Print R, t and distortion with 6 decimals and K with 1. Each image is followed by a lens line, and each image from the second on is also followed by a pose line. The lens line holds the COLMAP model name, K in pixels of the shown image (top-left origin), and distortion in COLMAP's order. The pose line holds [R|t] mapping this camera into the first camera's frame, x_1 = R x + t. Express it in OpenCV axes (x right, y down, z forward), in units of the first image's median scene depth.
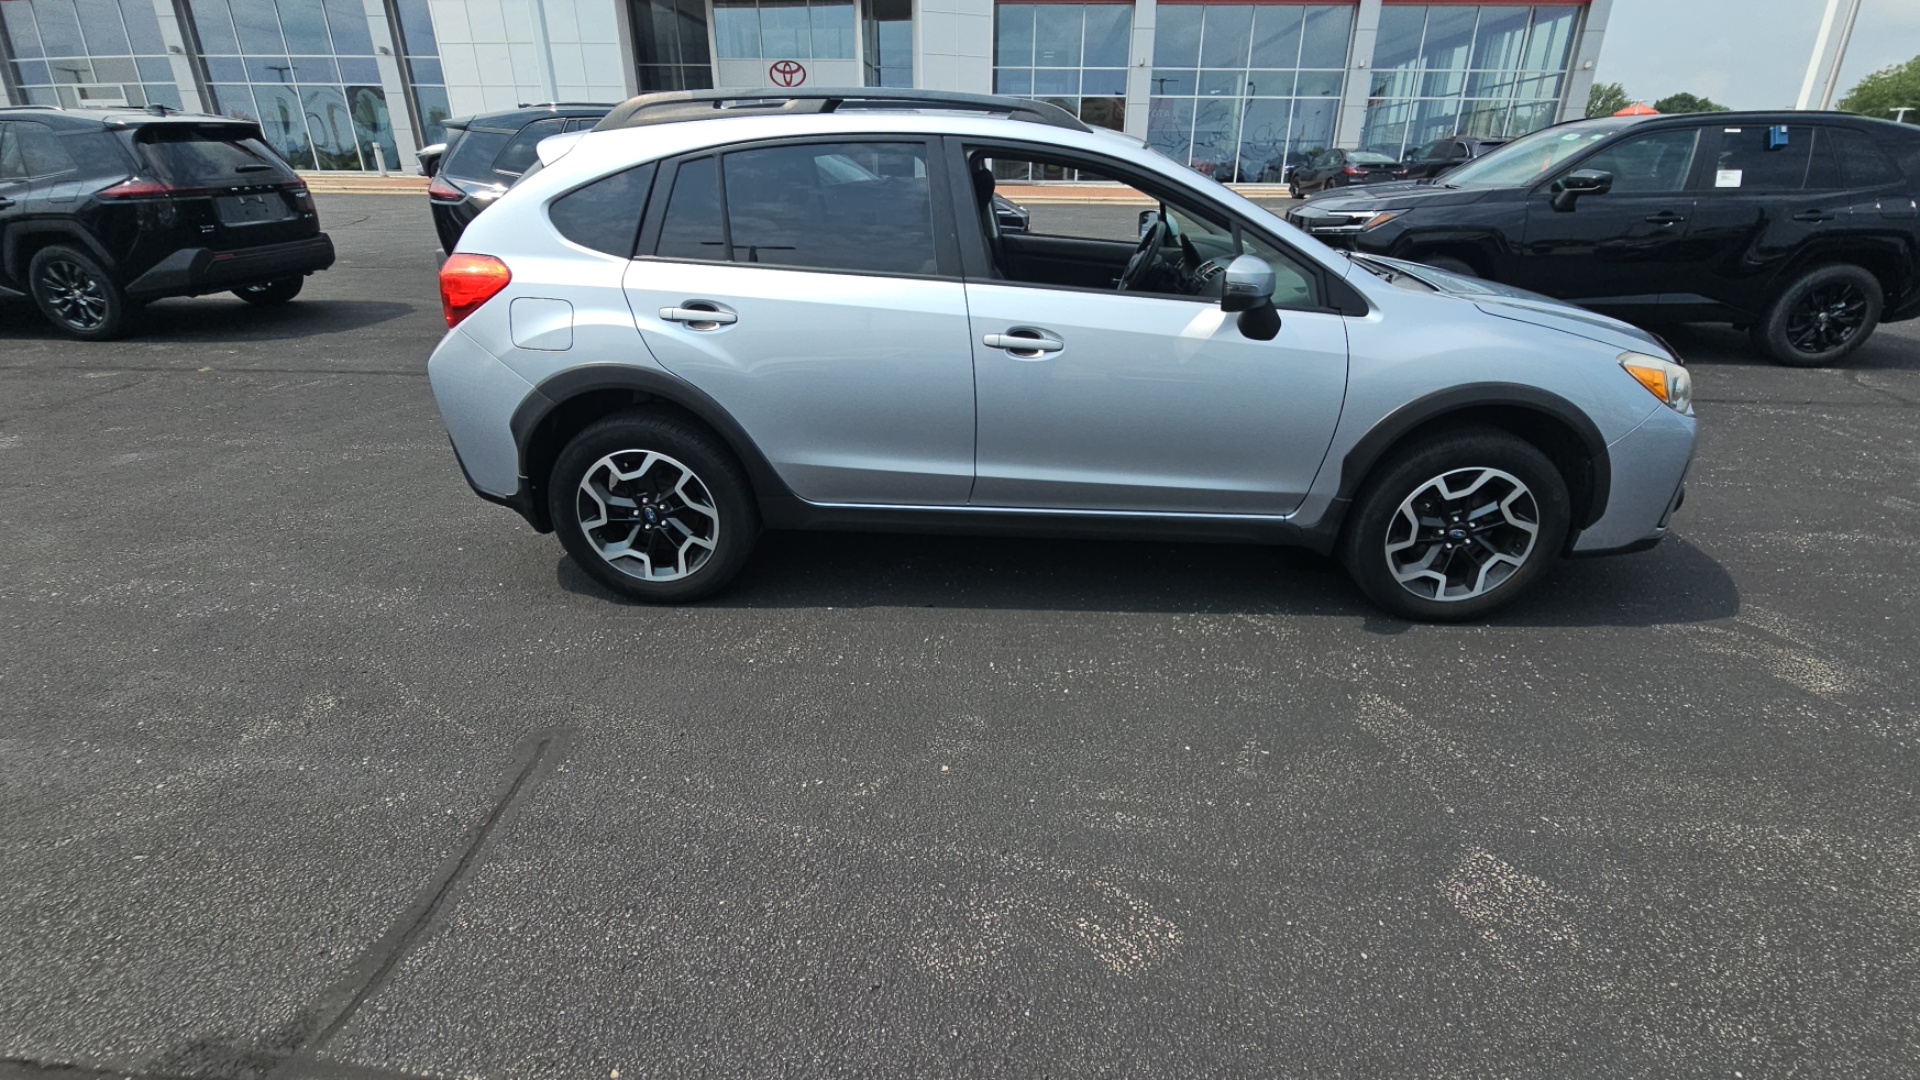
lens RADIAL K [[858.9, 0, 971.0], [0, 858.9, 536.0], [0, 0, 1]] dist [0.009359, -0.007994]
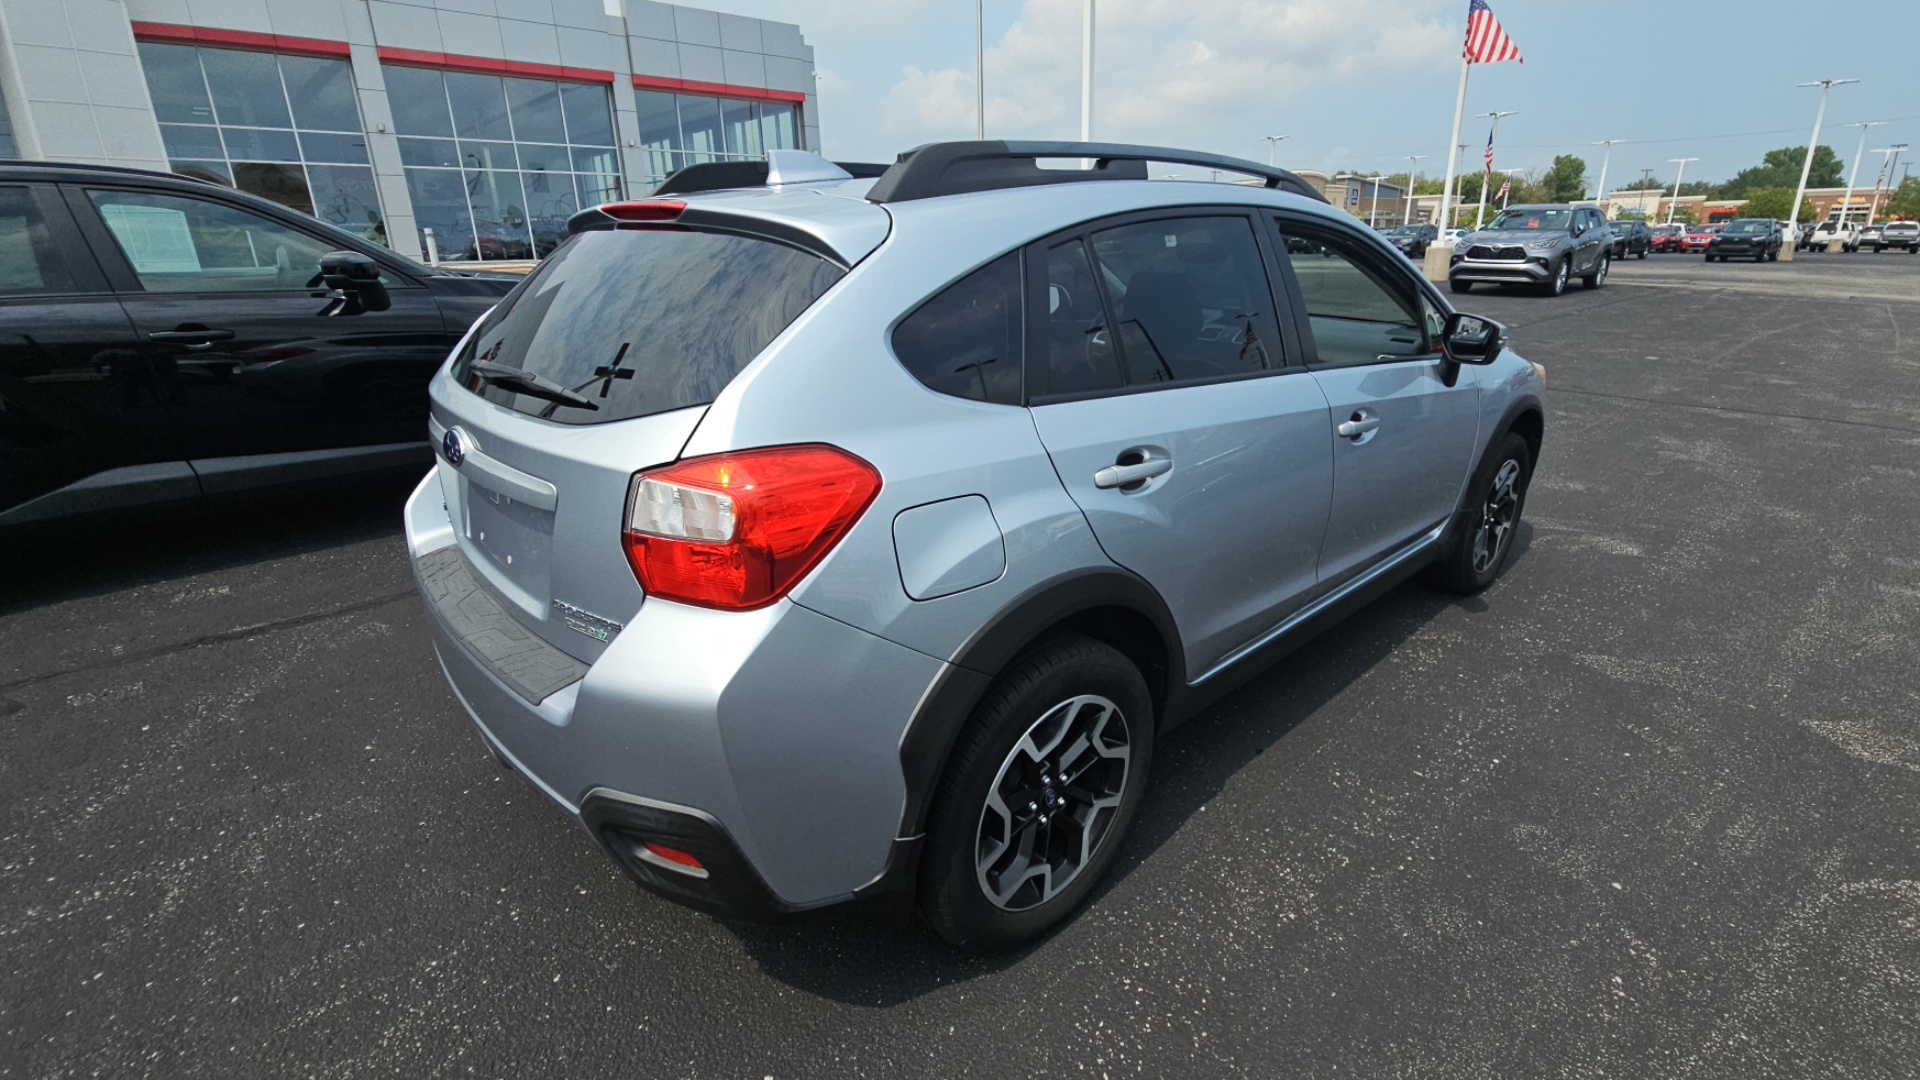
lens RADIAL K [[858.9, 0, 972.0], [0, 858.9, 536.9], [0, 0, 1]] dist [0.009359, -0.007994]
pose [[0.699304, -0.255064, 0.667770, -0.809271], [0.302725, 0.951939, 0.046585, -0.260391], [-0.647558, 0.169574, 0.742908, 0.561964]]
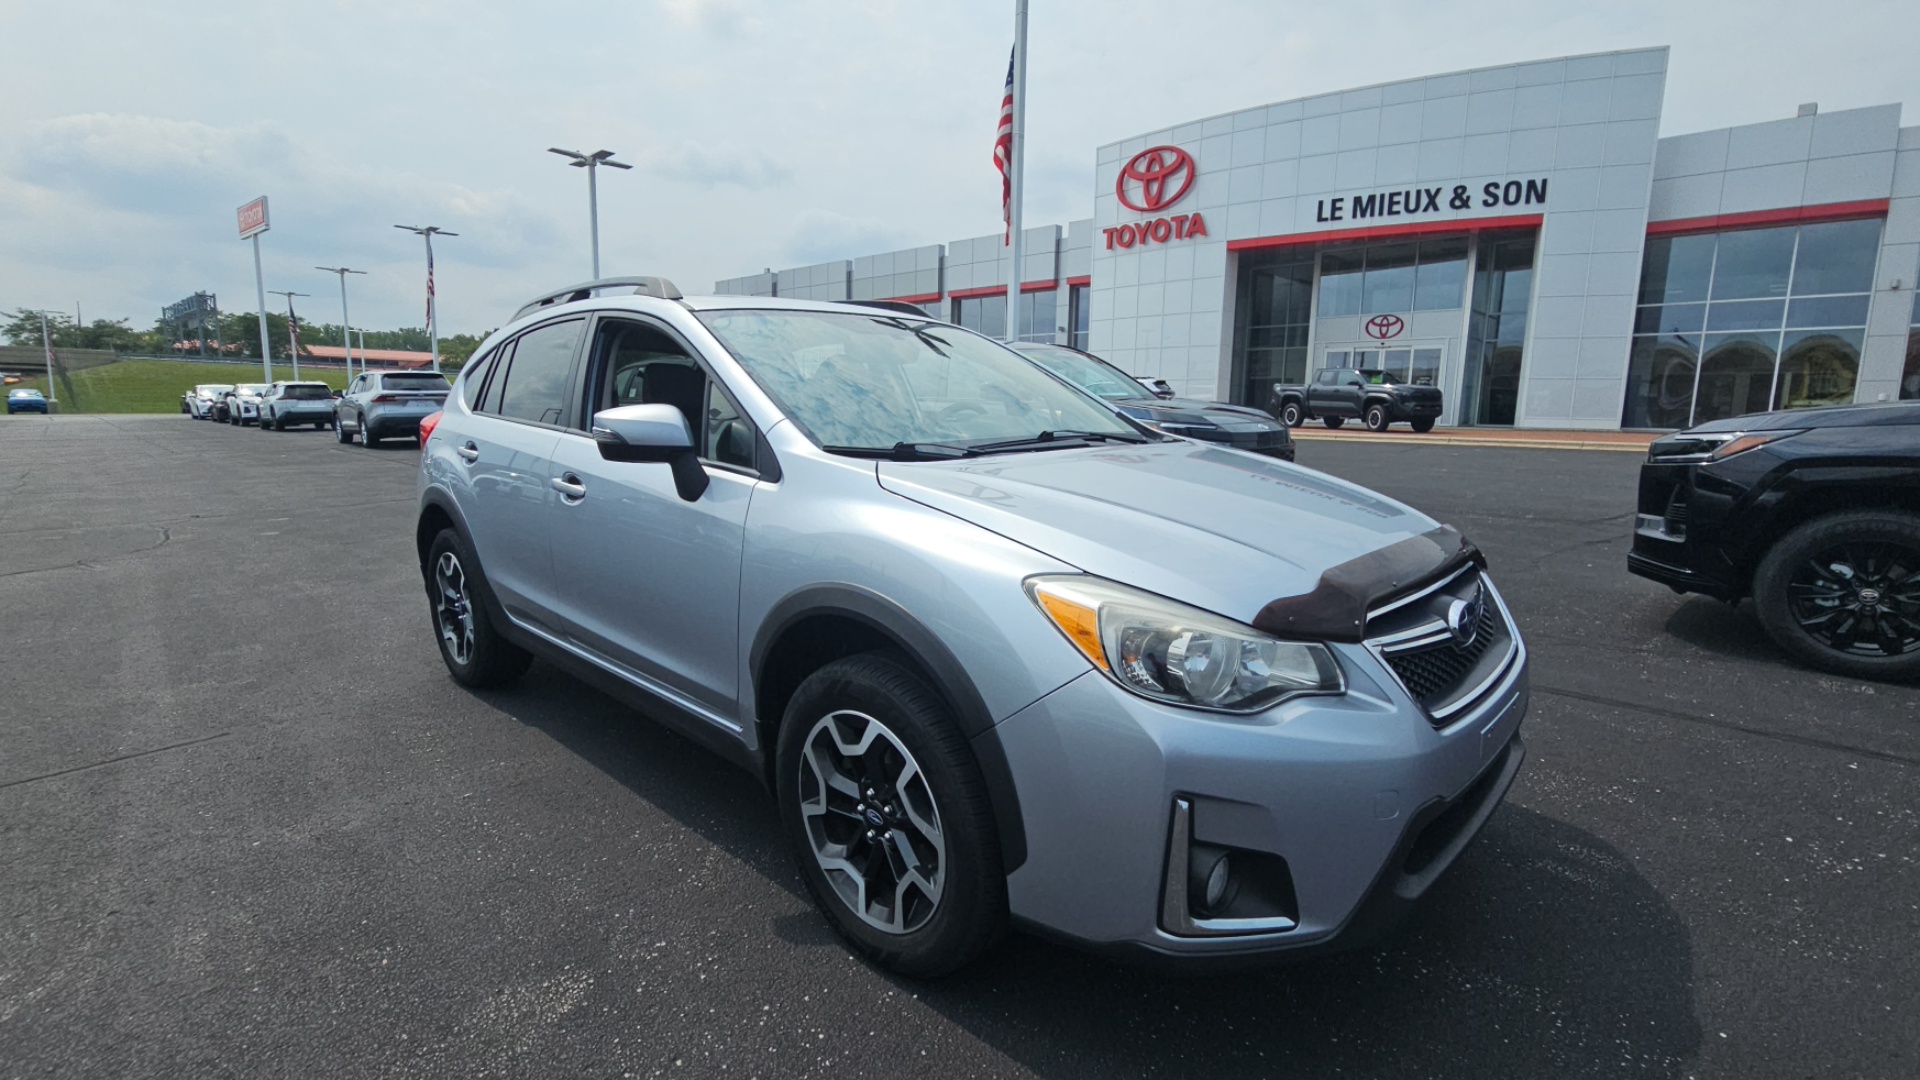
lens RADIAL K [[858.9, 0, 973.0], [0, 858.9, 542.9], [0, 0, 1]] dist [0.009359, -0.007994]
pose [[0.758221, 0.102606, -0.643873, 1.016686], [-0.266452, 0.950073, -0.162372, -0.113486], [0.595066, 0.294675, 0.747705, 0.497742]]
